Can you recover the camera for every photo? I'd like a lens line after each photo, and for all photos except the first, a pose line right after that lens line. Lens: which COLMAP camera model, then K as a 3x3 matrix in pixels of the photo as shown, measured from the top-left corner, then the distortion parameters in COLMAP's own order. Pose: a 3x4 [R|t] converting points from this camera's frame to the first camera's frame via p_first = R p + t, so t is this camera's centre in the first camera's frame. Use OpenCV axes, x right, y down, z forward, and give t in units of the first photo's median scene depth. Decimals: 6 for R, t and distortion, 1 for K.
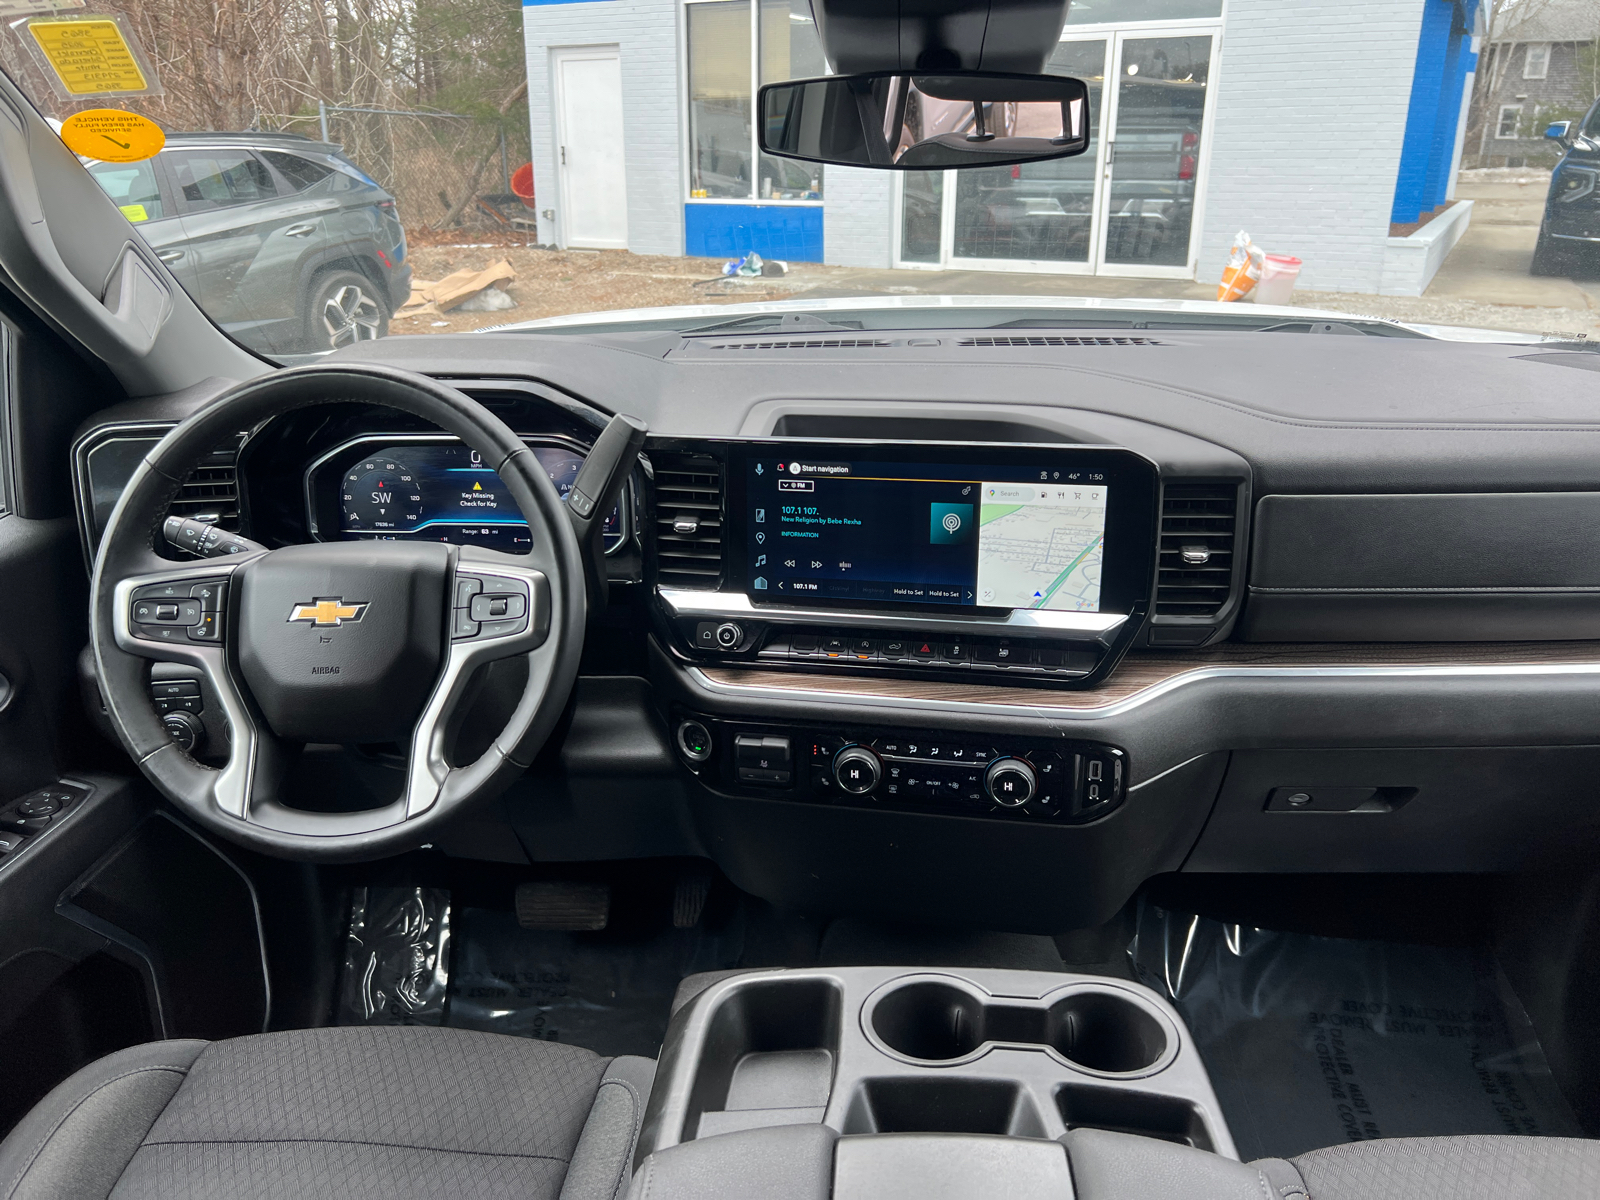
lens RADIAL K [[1199.4, 0, 793.0], [0, 1199.4, 587.4], [0, 0, 1]] dist [0.056821, -0.062931]
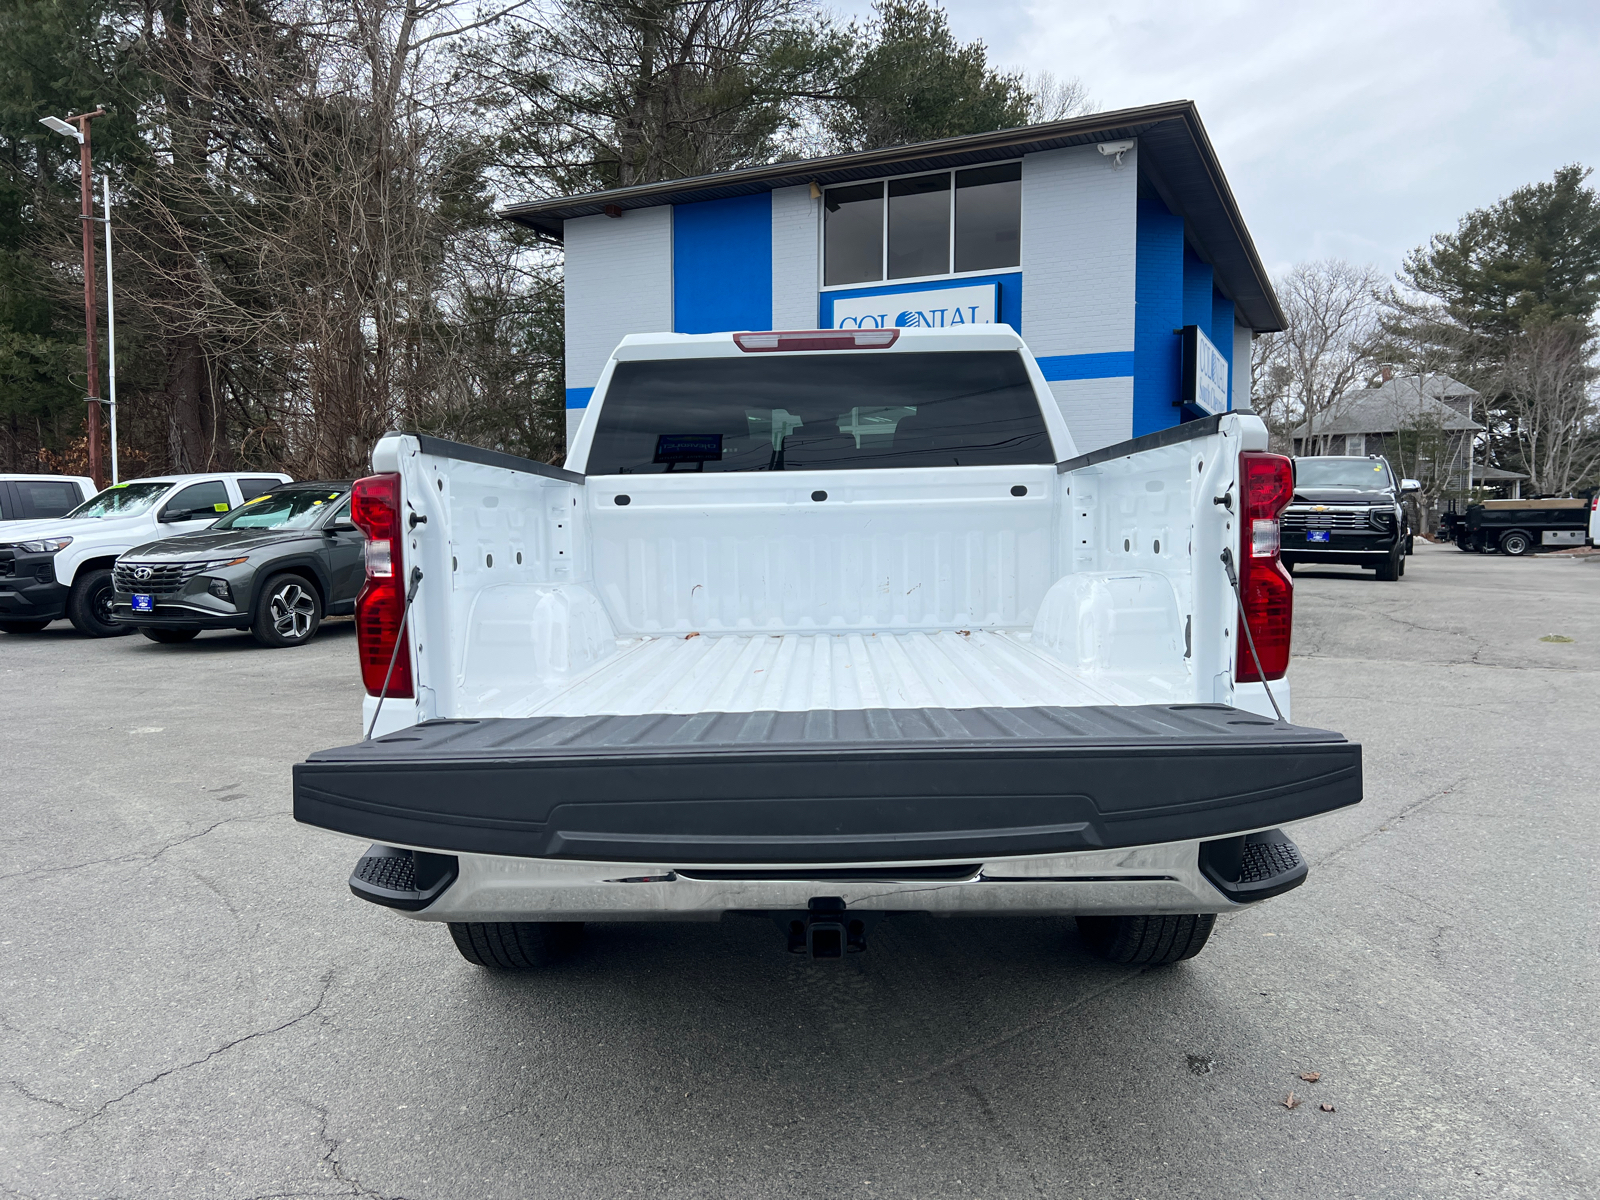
lens RADIAL K [[1199.4, 0, 790.4], [0, 1199.4, 615.9], [0, 0, 1]] dist [0.056821, -0.062931]
pose [[0.998772, -0.009065, 0.048710, -0.024315], [0.021965, 0.962242, -0.271306, 0.183718], [-0.044411, 0.272043, 0.961260, -0.390393]]
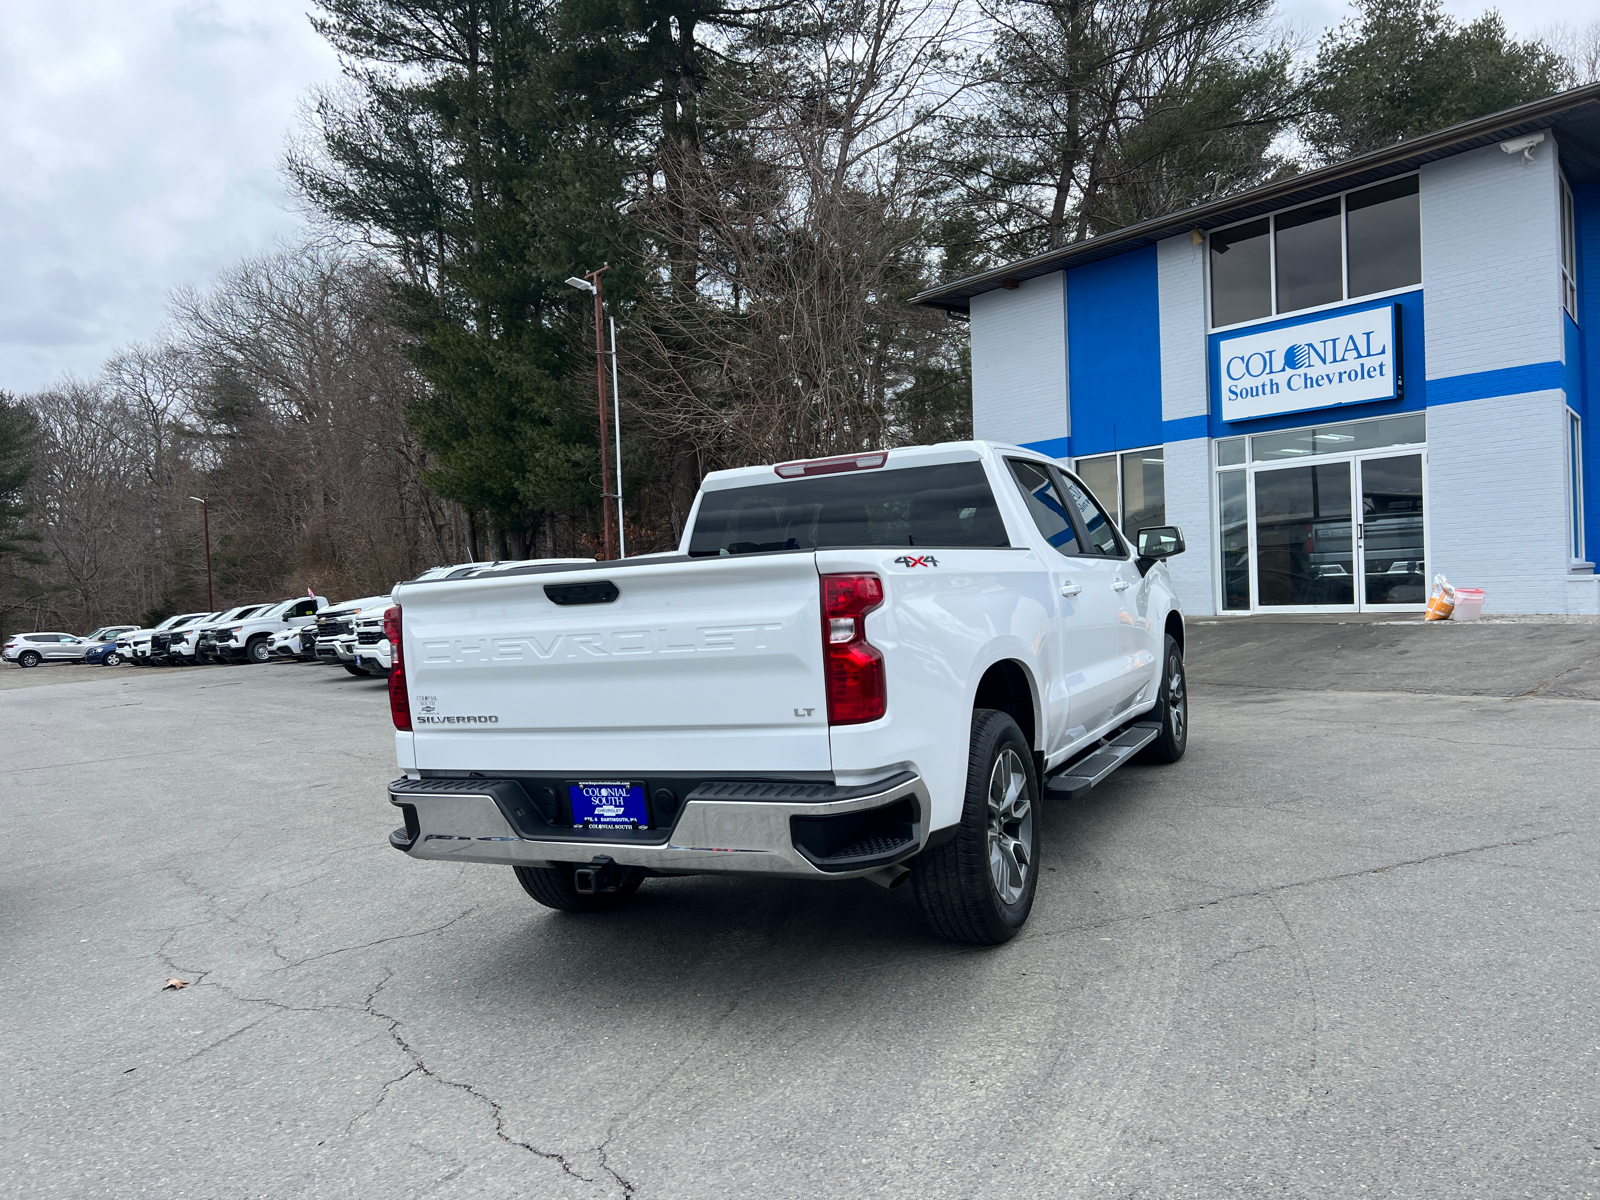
lens RADIAL K [[1199.4, 0, 788.1], [0, 1199.4, 617.6], [0, 0, 1]] dist [0.056821, -0.062931]
pose [[0.925816, -0.035544, -0.376300, 0.155190], [-0.081107, 0.953695, -0.289632, 0.201176], [0.369171, 0.298667, 0.880063, -0.467661]]
